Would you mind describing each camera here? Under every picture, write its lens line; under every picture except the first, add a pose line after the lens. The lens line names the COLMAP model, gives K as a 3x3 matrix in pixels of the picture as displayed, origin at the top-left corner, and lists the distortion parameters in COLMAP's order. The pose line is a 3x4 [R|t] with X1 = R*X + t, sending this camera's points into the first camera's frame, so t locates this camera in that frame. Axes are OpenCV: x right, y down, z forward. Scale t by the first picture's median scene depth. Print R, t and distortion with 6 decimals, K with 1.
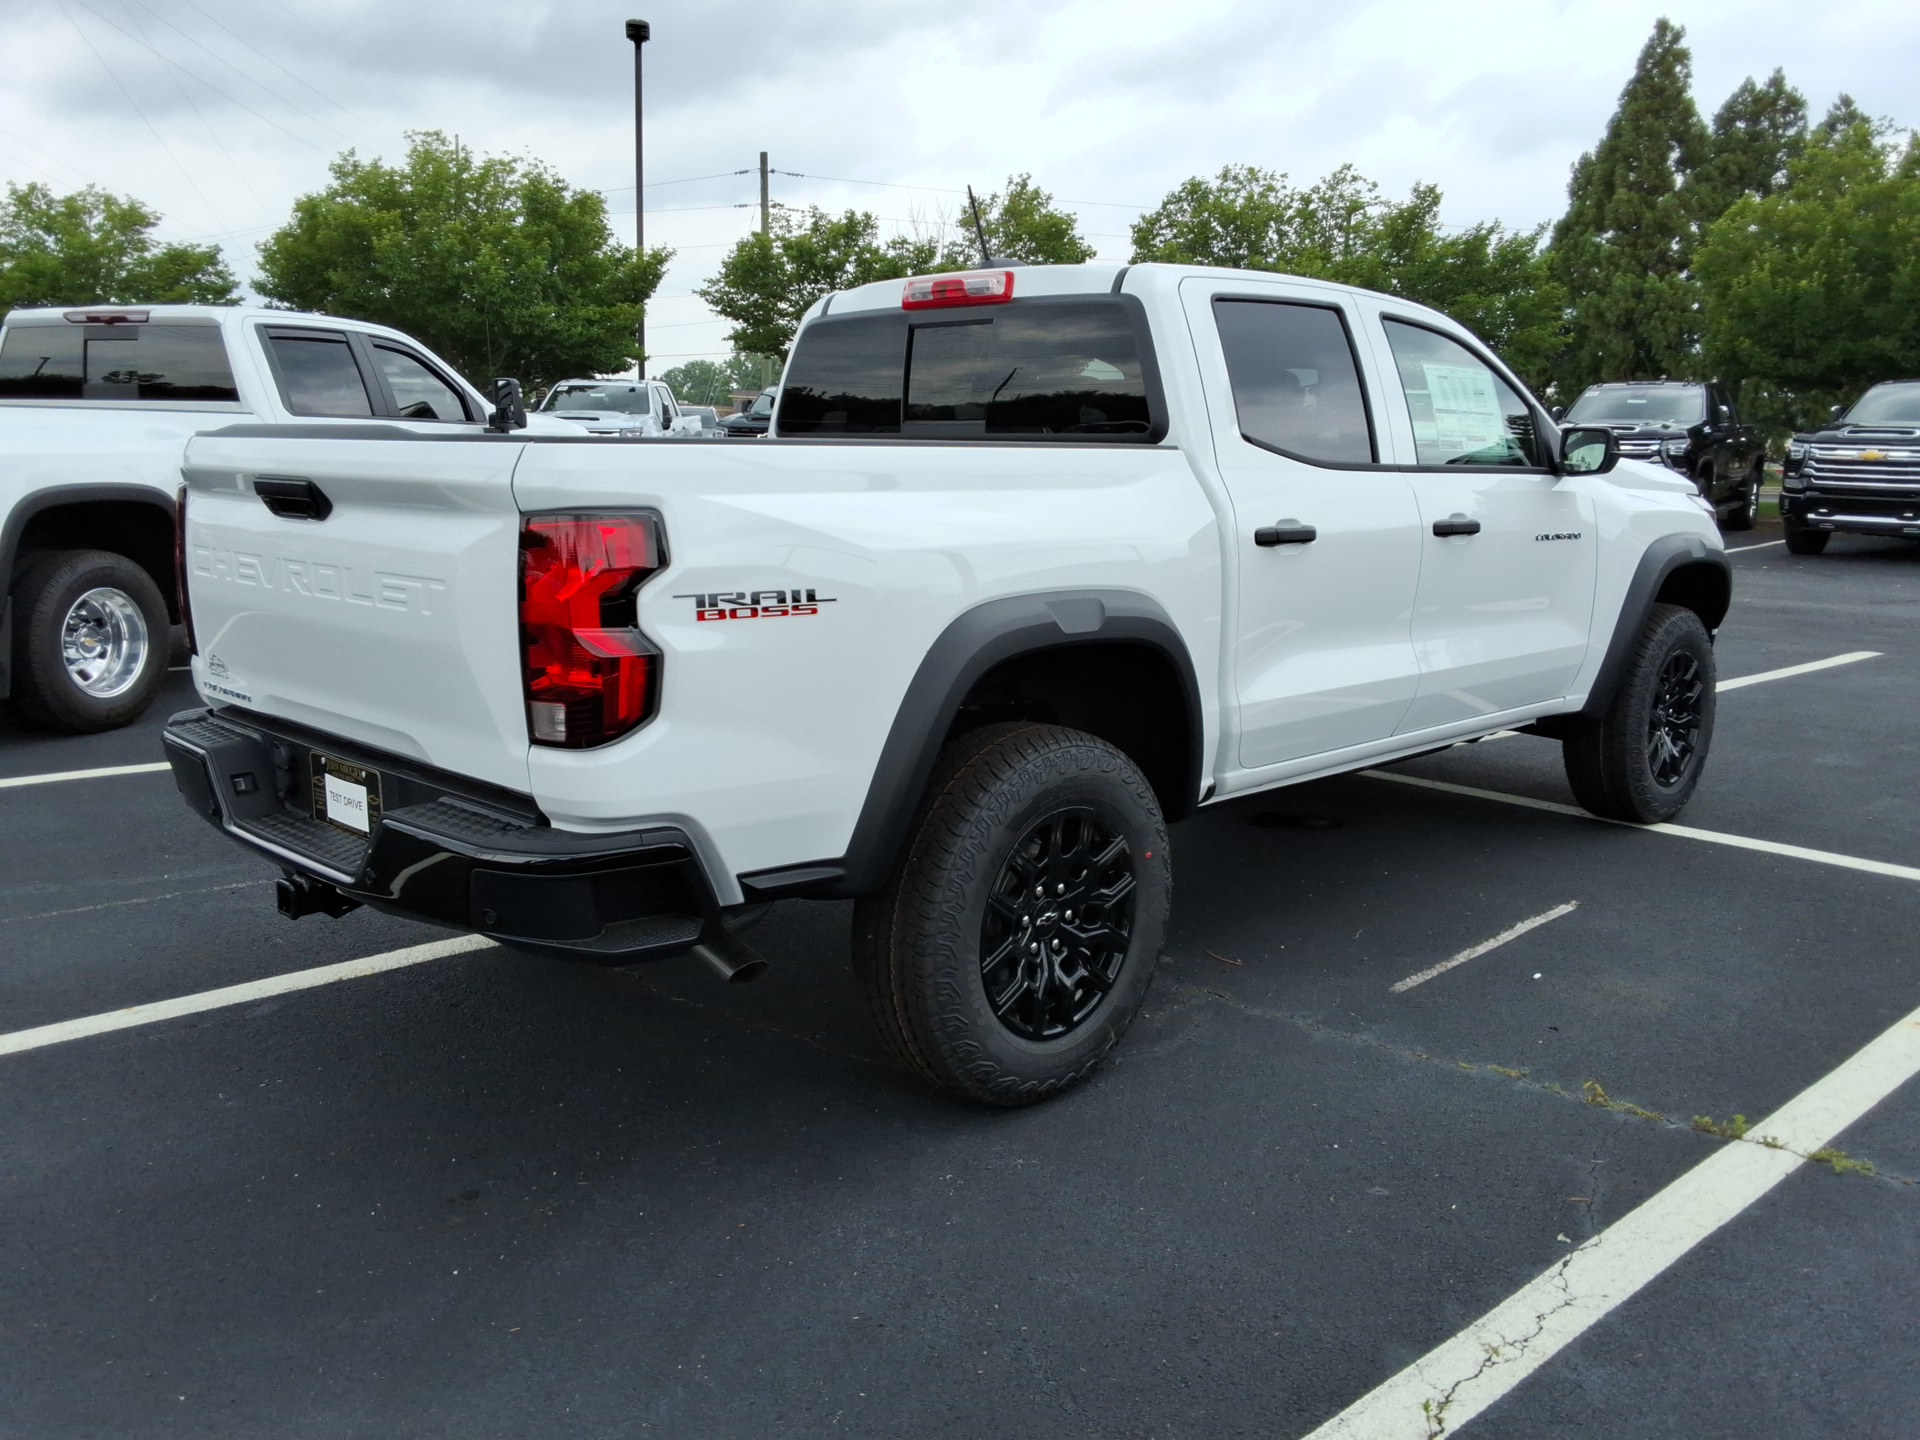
lens RADIAL K [[1542.7, 0, 977.8], [0, 1542.7, 698.4], [0, 0, 1]] dist [0.115738, -0.169301]
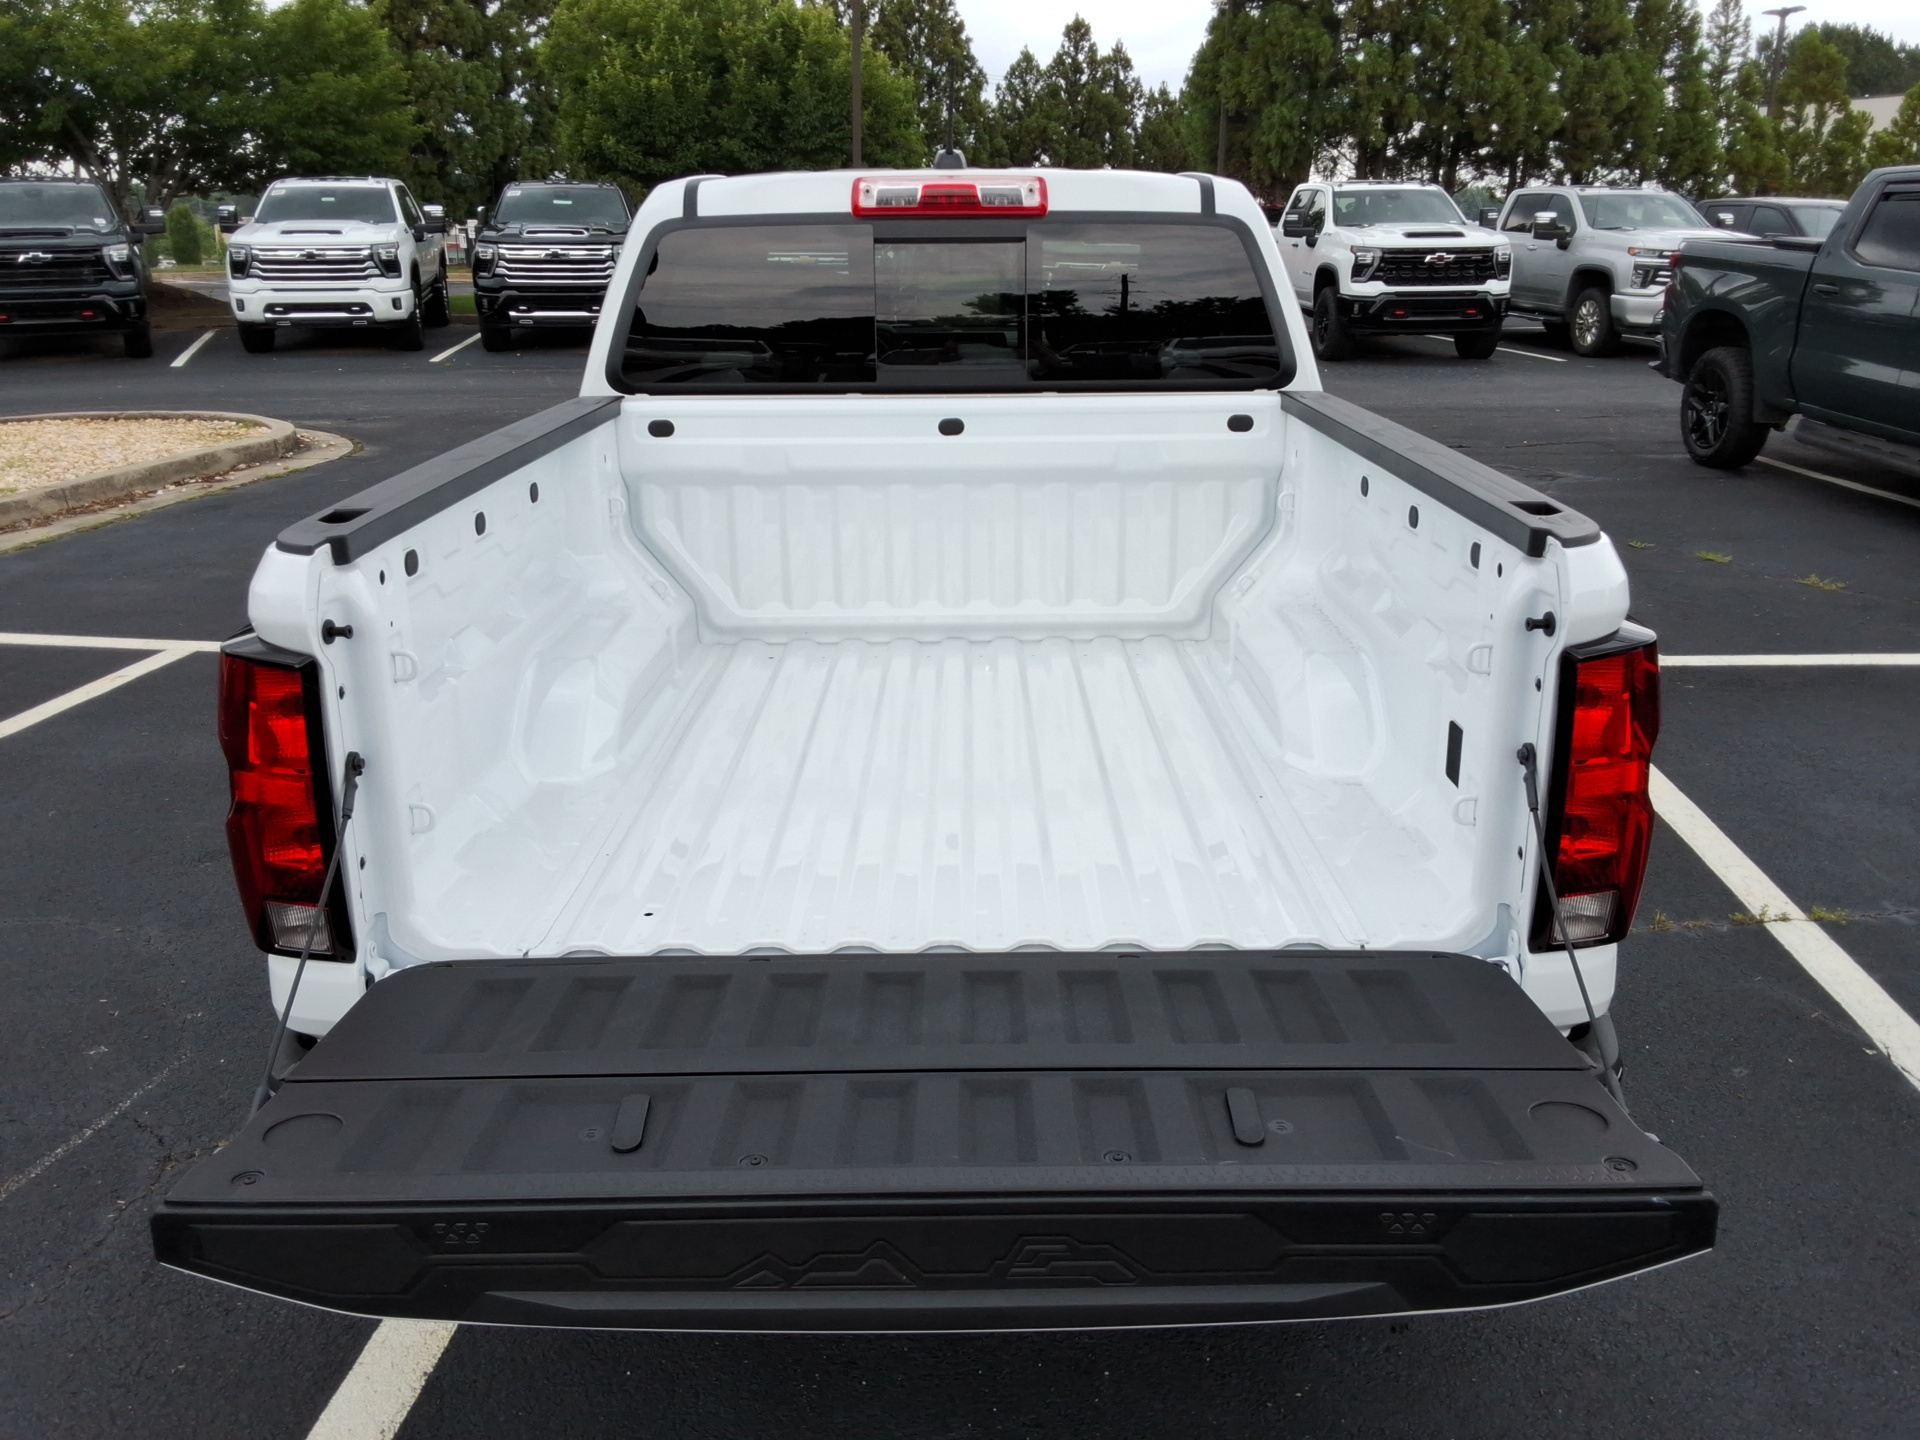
lens RADIAL K [[1559.8, 0, 971.6], [0, 1559.8, 696.5], [0, 0, 1]] dist [0.089891, -0.136153]
pose [[0.716413, -0.218853, 0.662462, -0.092459], [0.129147, 0.974716, 0.182345, -0.025033], [-0.685619, -0.045079, 0.726563, 0.063380]]
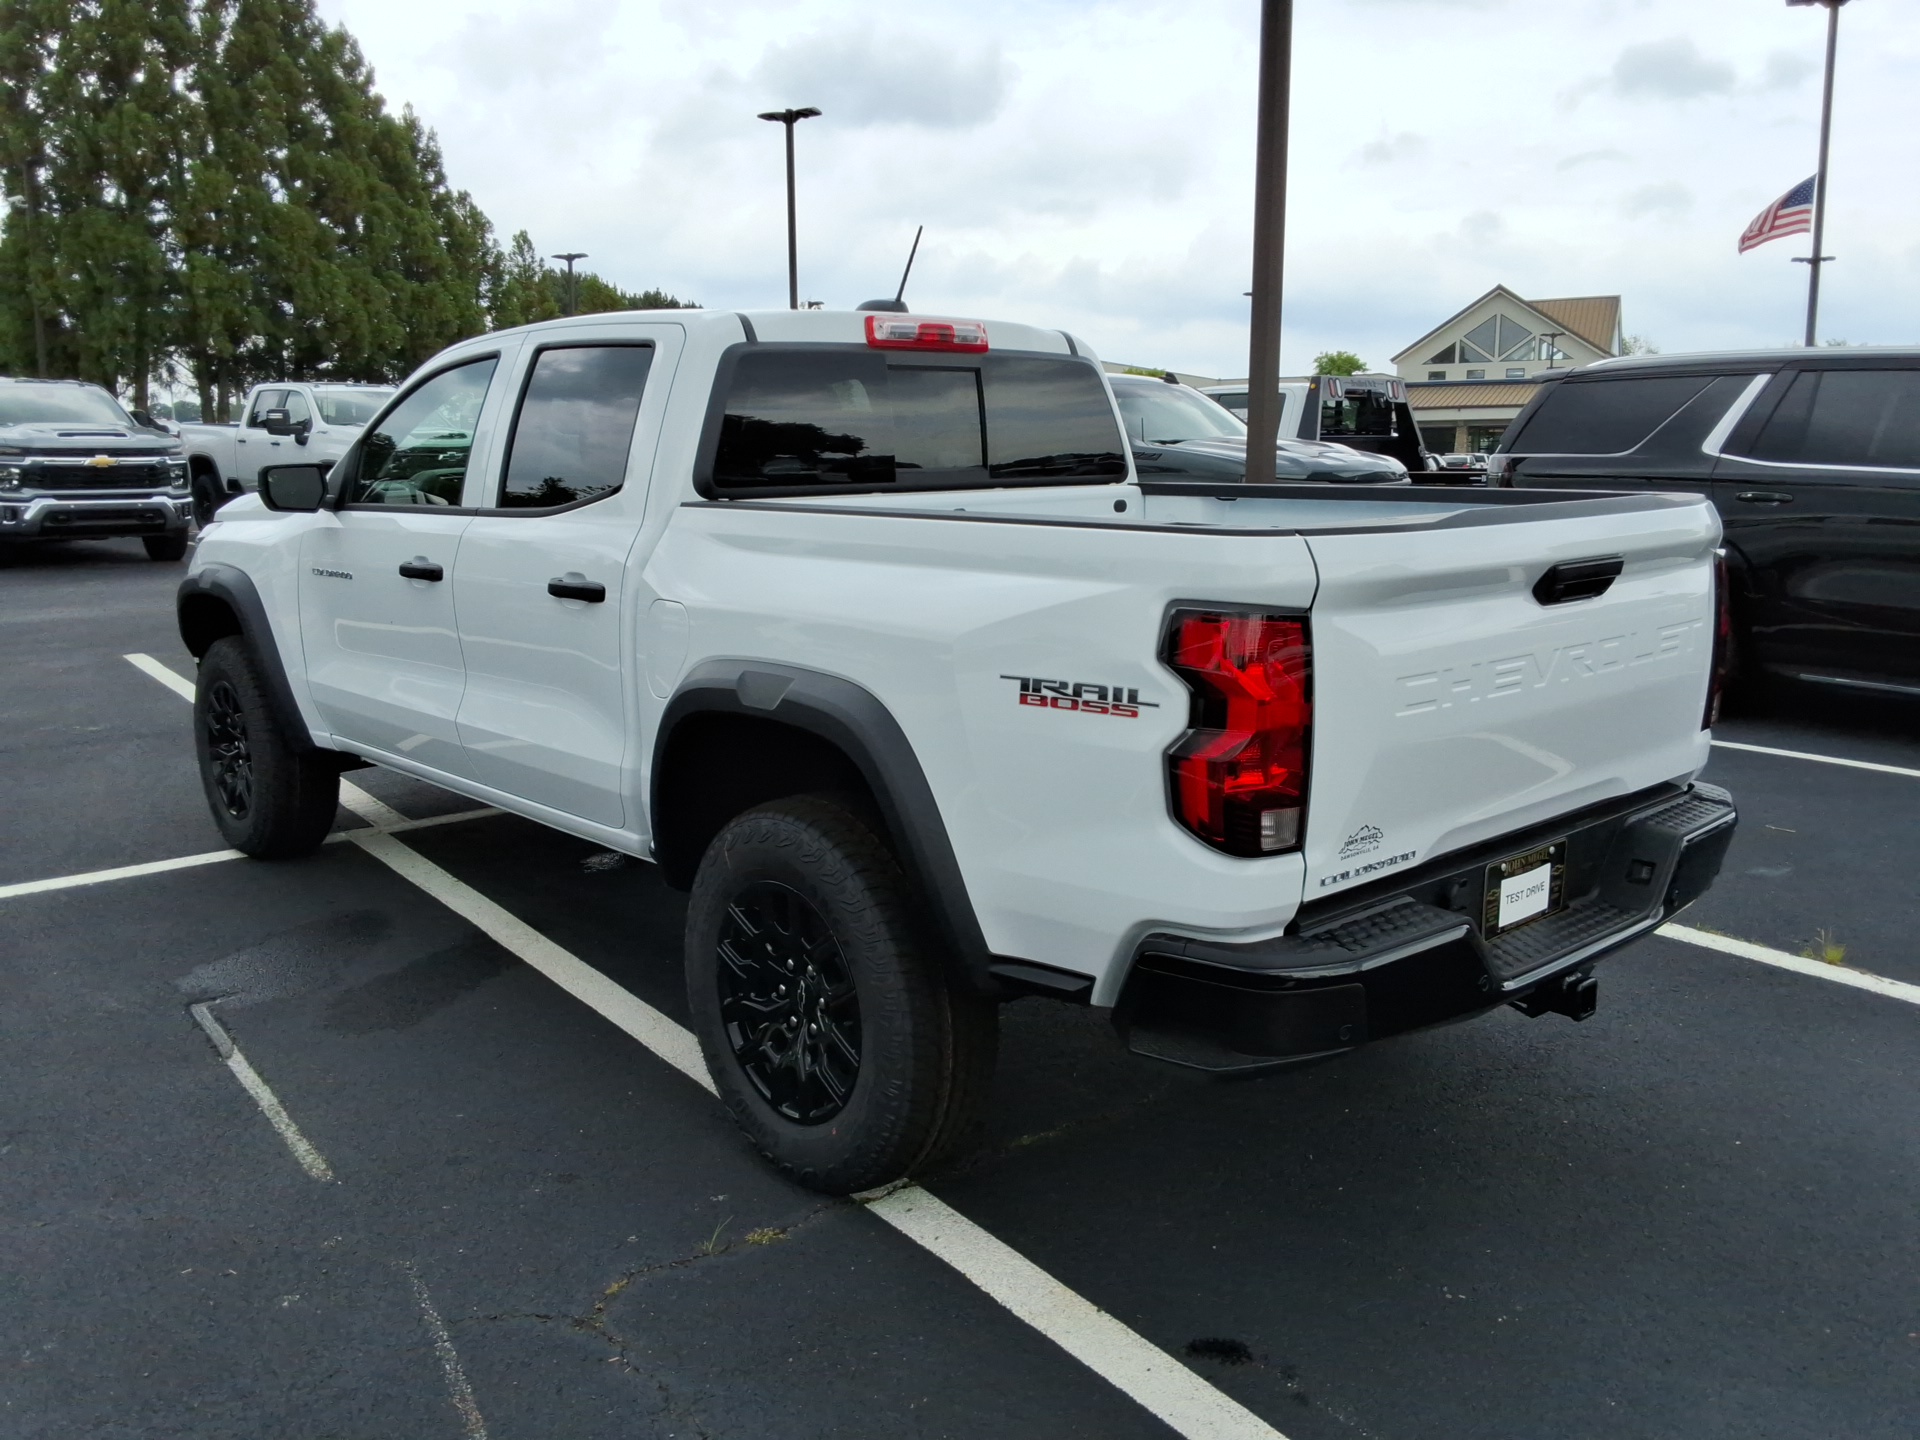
lens RADIAL K [[1542.7, 0, 977.8], [0, 1542.7, 698.4], [0, 0, 1]] dist [0.115738, -0.169301]
pose [[0.064367, -0.183151, 0.980975, -0.157883], [0.171454, 0.970426, 0.169932, -0.031526], [-0.983087, 0.157255, 0.093866, 0.143588]]
